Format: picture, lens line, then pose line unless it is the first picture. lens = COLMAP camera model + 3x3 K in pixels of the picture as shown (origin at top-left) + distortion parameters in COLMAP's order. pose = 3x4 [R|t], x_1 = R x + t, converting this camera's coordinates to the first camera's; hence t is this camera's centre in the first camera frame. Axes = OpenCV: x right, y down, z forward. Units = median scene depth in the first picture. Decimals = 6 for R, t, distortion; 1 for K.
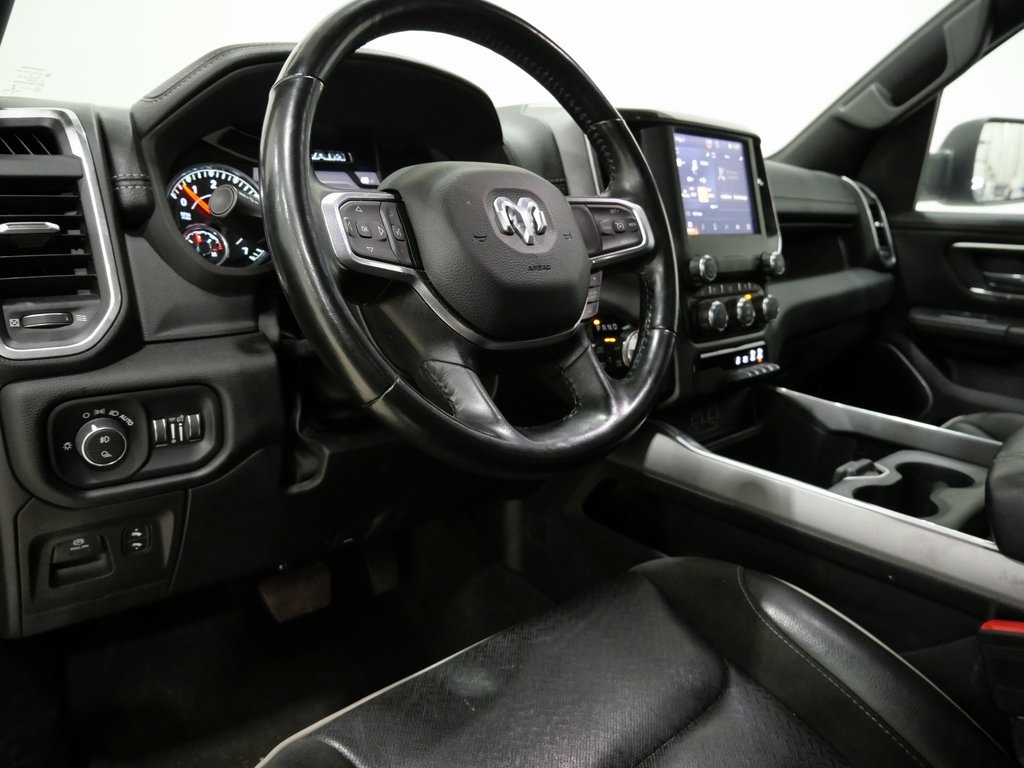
lens RADIAL K [[735.5, 0, 512.0], [0, 735.5, 384.0], [0, 0, 1]] dist [-0.039050, 0.004673]
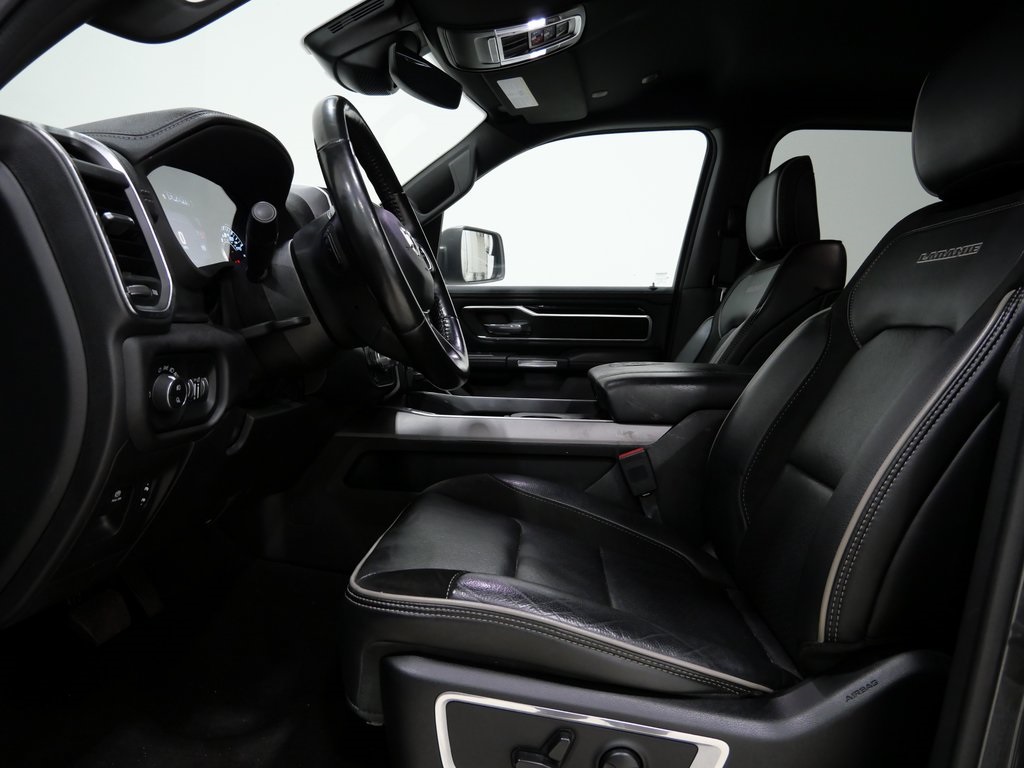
lens RADIAL K [[735.5, 0, 512.0], [0, 735.5, 384.0], [0, 0, 1]] dist [-0.039050, 0.004673]
pose [[0.716080, -0.073590, 0.694128, -0.900478], [0.179782, 0.980322, -0.081536, 0.243743], [-0.674468, 0.183178, 0.715219, -0.267352]]
